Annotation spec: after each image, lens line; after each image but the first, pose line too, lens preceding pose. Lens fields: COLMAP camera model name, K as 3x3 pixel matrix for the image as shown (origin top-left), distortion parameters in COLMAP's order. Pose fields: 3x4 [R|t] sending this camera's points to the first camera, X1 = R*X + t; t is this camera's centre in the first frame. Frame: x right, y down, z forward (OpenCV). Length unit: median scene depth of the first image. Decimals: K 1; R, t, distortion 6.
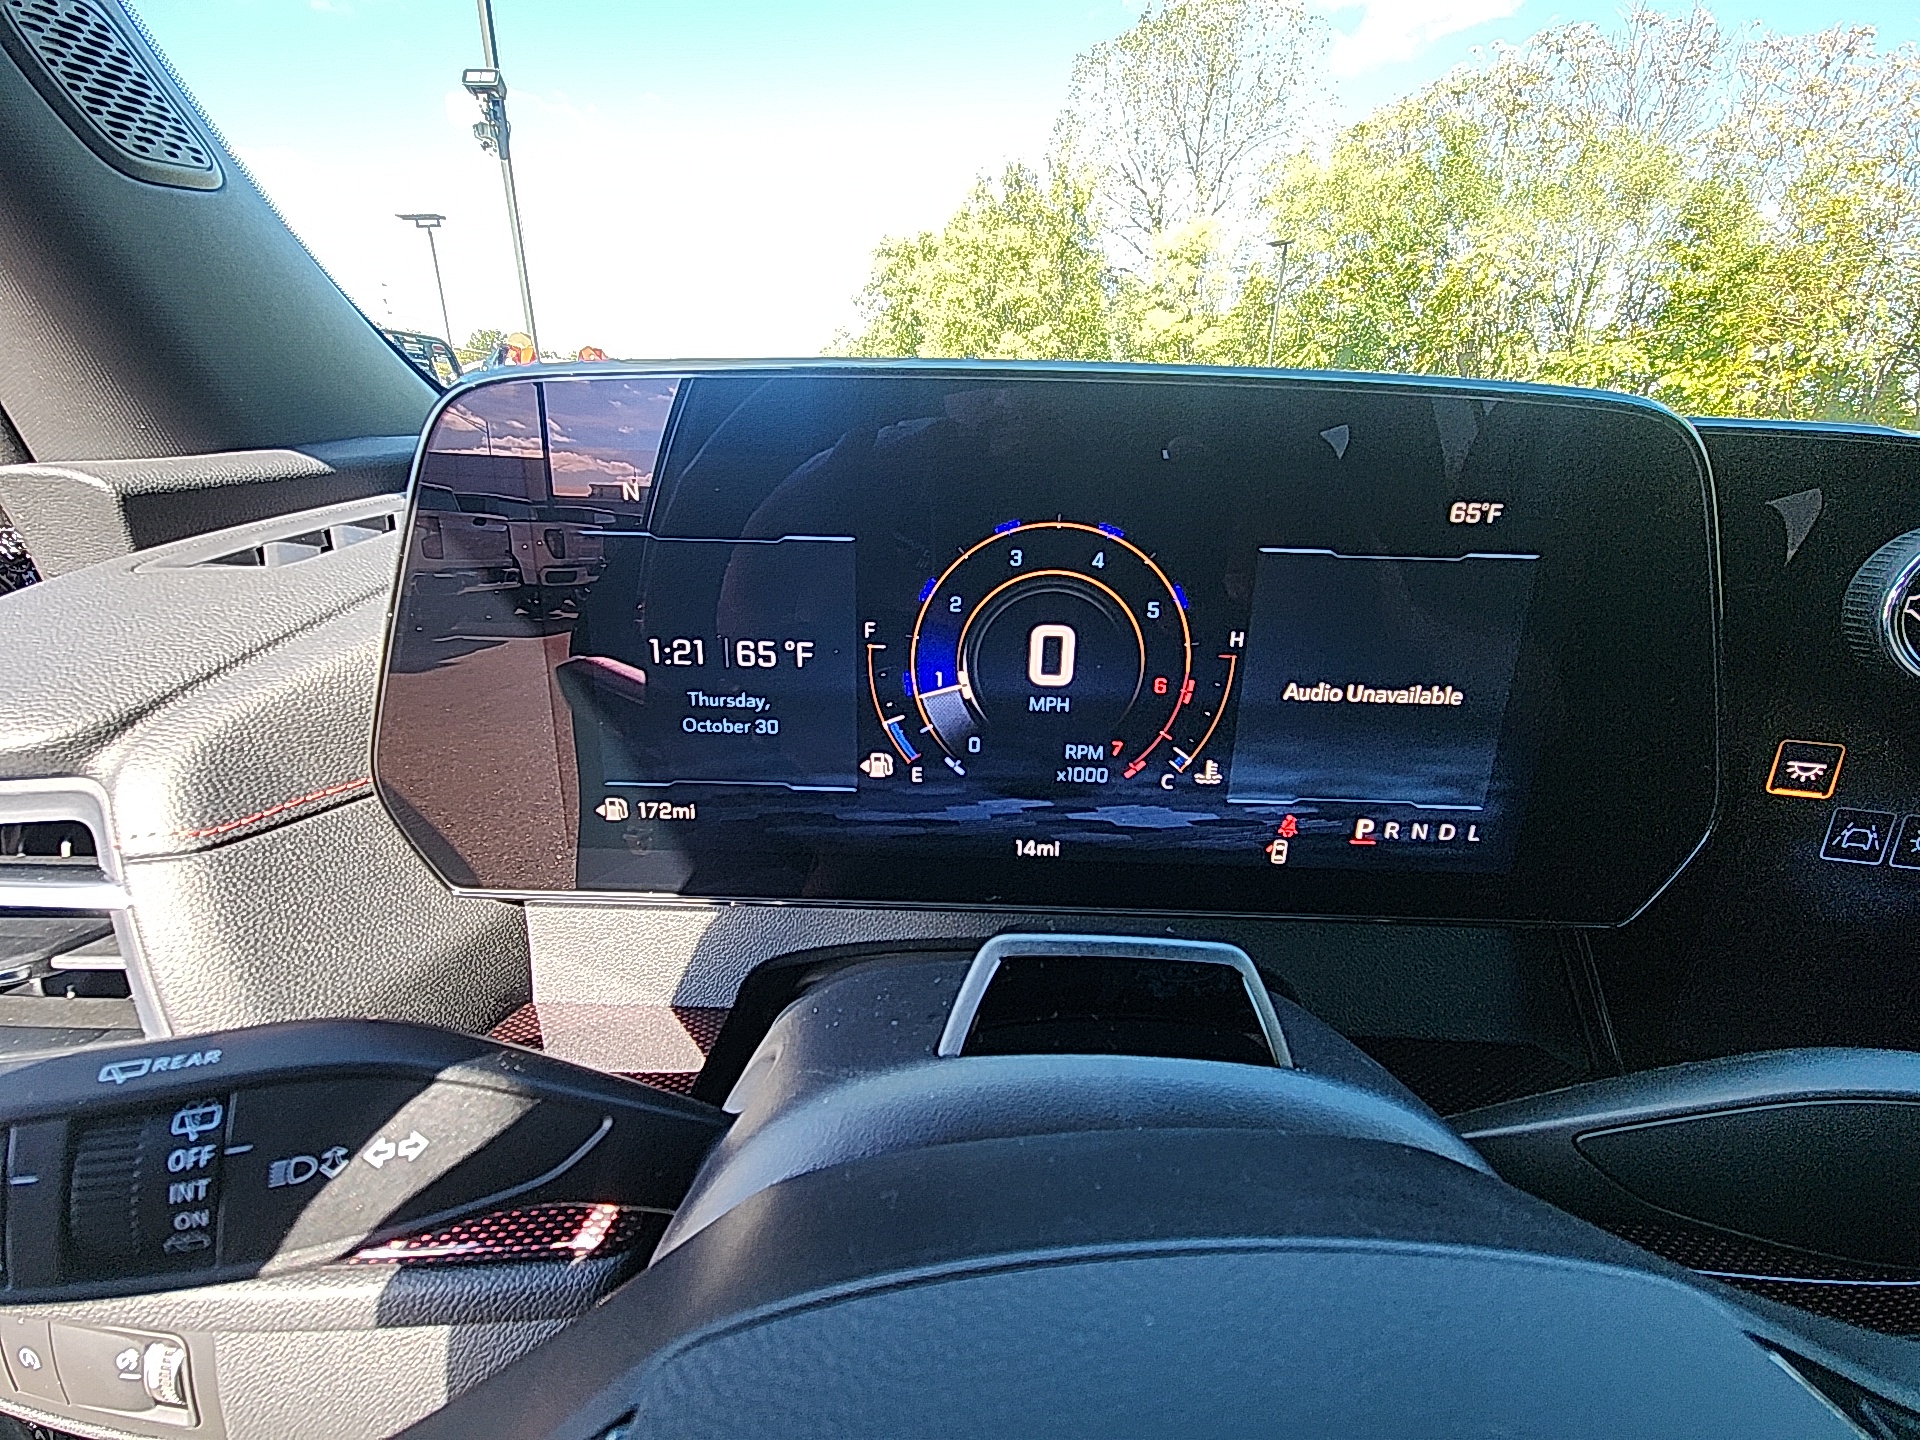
lens RADIAL K [[775.3, 0, 953.7], [0, 775.3, 708.7], [0, 0, 1]] dist [0.013354, -0.010019]
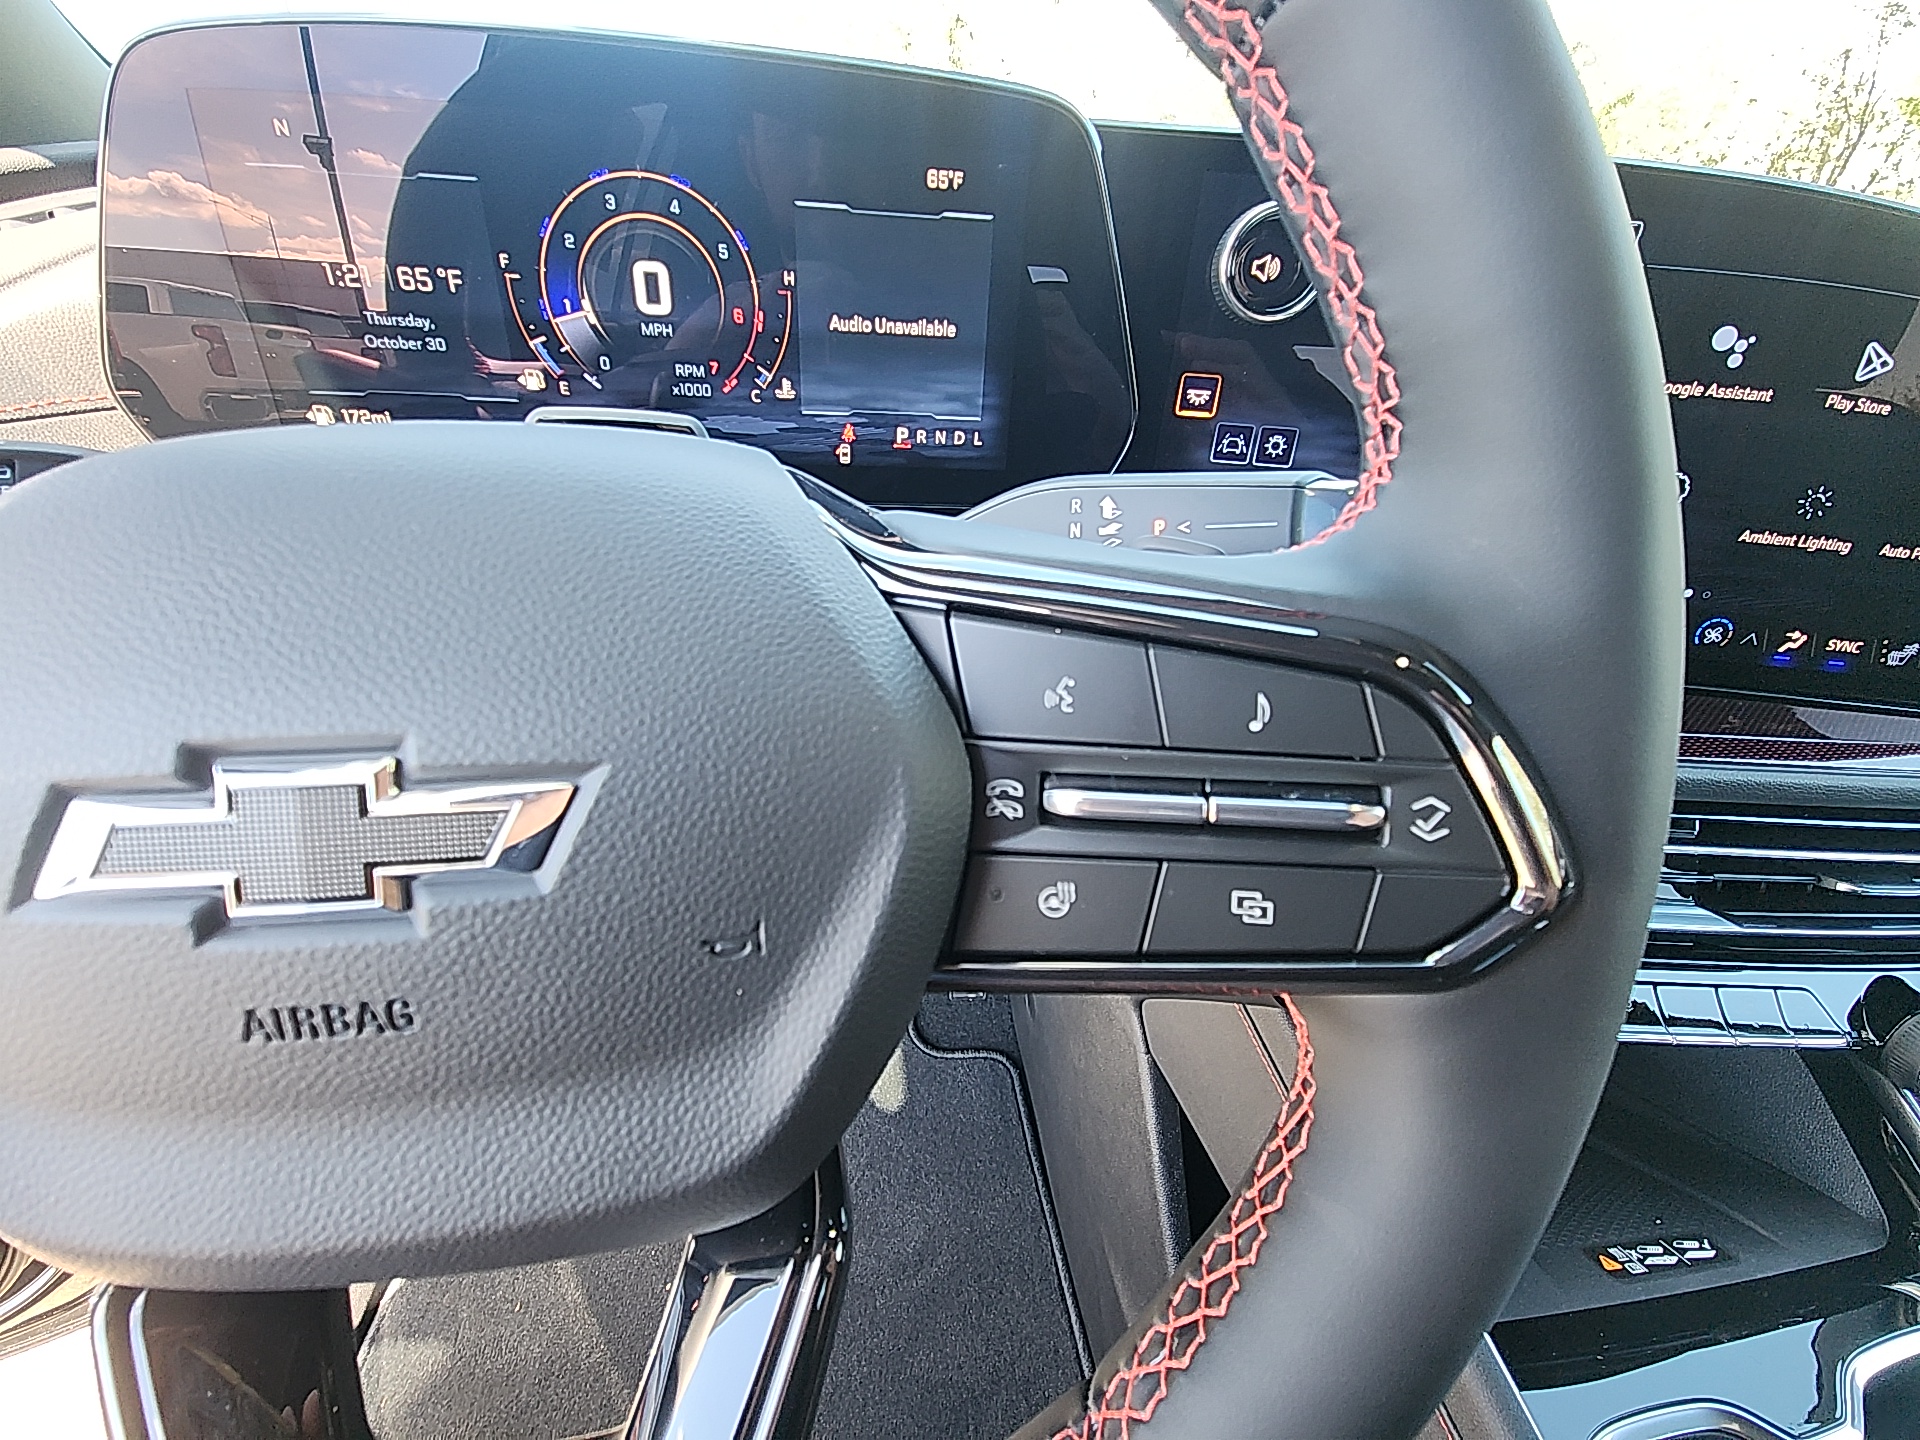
lens RADIAL K [[775.3, 0, 951.3], [0, 775.3, 695.0], [0, 0, 1]] dist [0.013354, -0.010019]
pose [[0.990656, -0.035603, 0.131657, 0.003095], [0.010950, 0.982973, 0.183426, 0.002716], [-0.135945, -0.180270, 0.974177, -0.003636]]
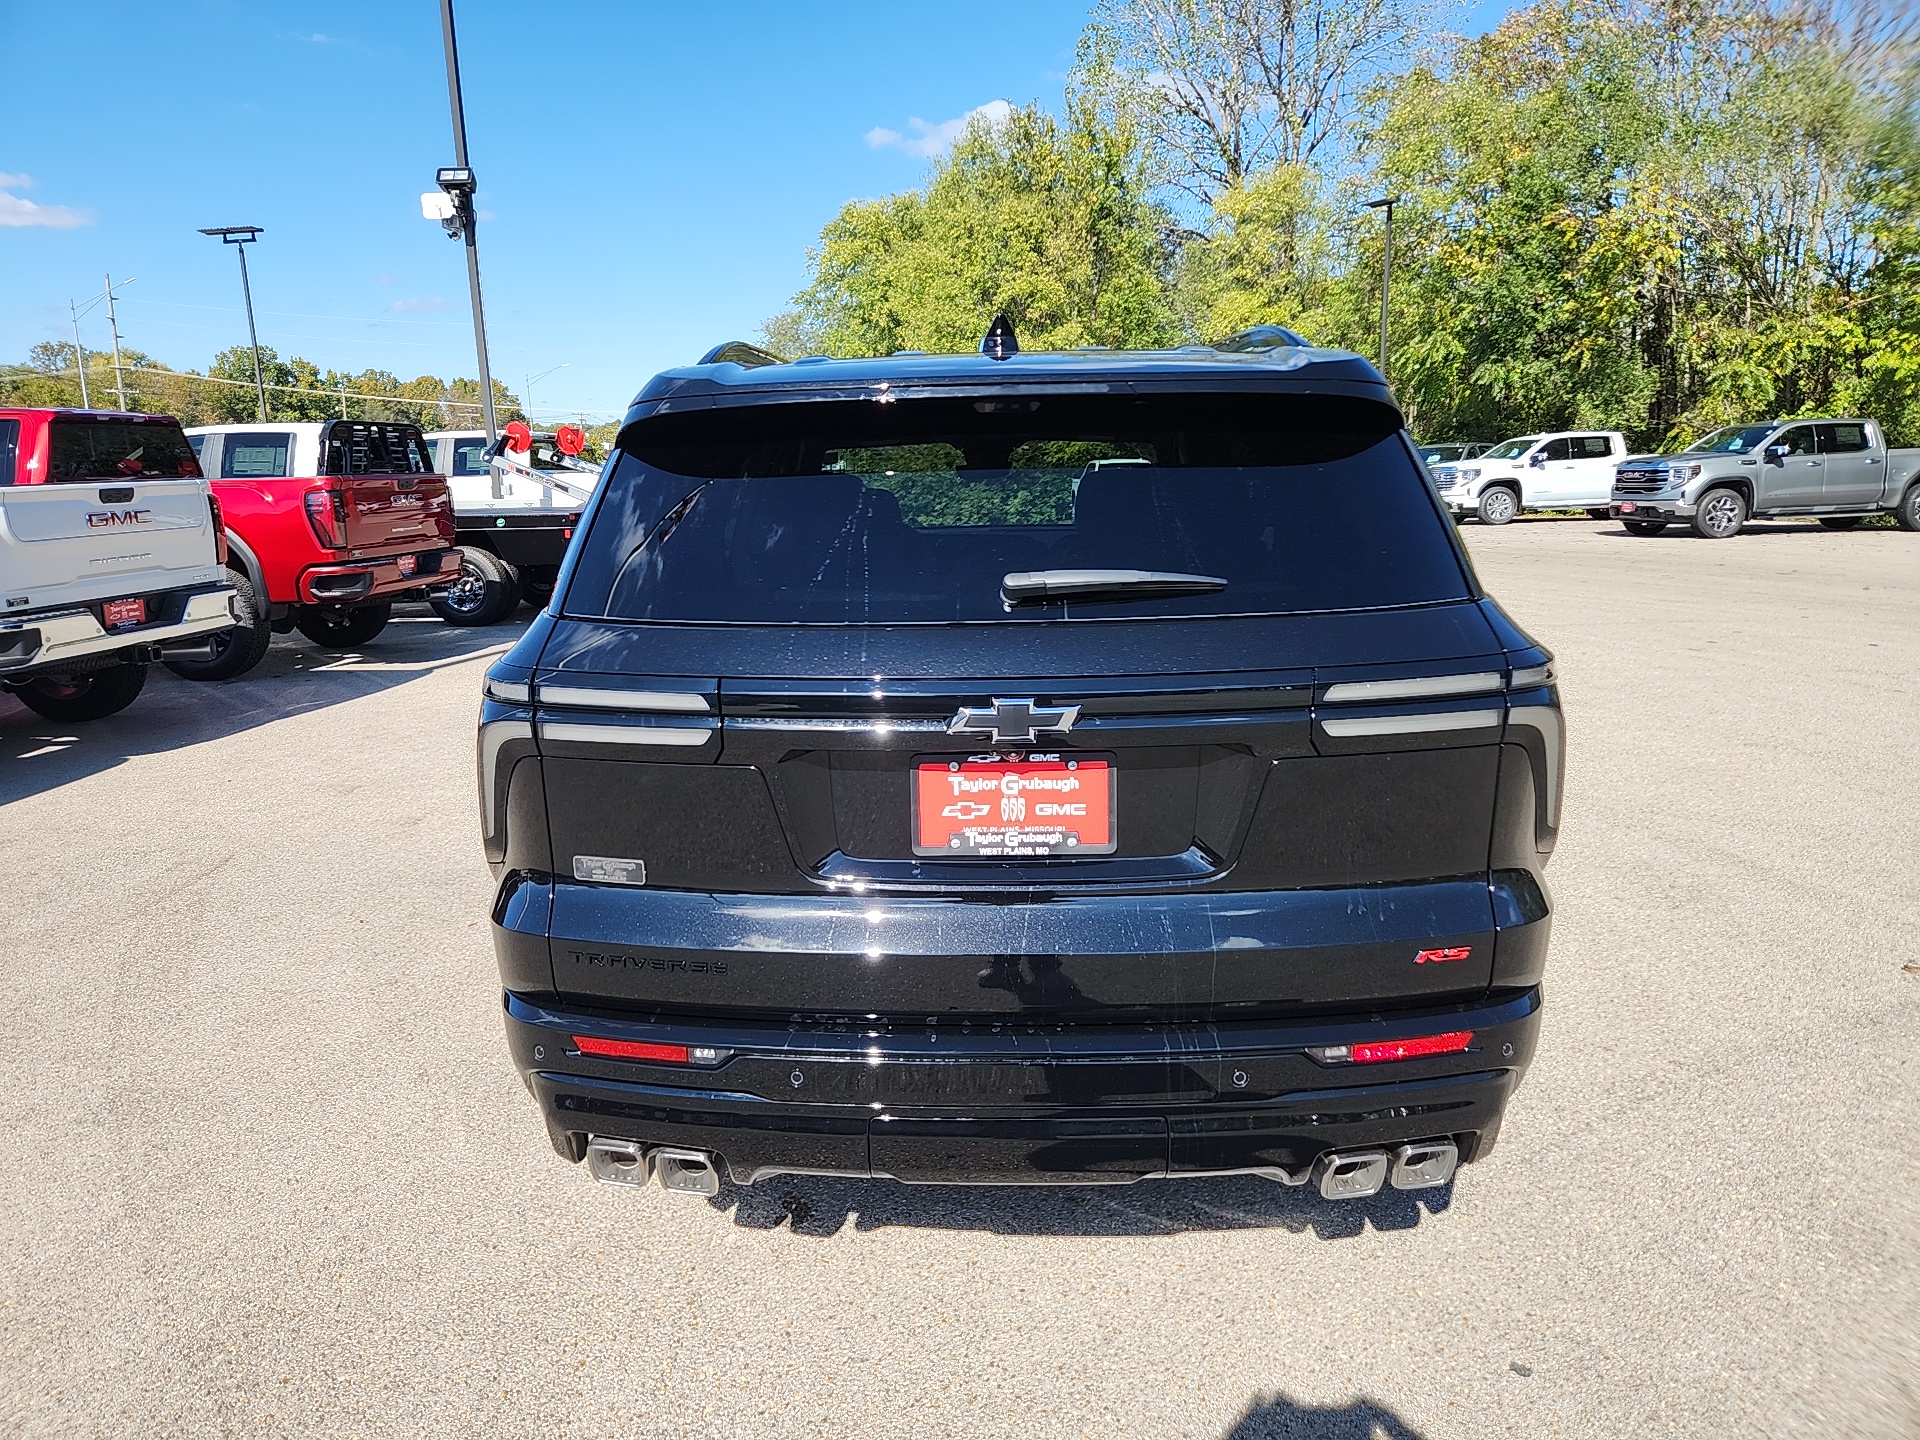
lens RADIAL K [[1276.4, 0, 924.3], [0, 1276.4, 717.5], [0, 0, 1]] dist [0.072475, -0.055509]
pose [[0.998283, -0.044178, -0.038463, 0.012381], [0.038086, 0.988432, -0.146803, 0.050045], [0.044504, 0.145086, 0.988418, -0.169787]]
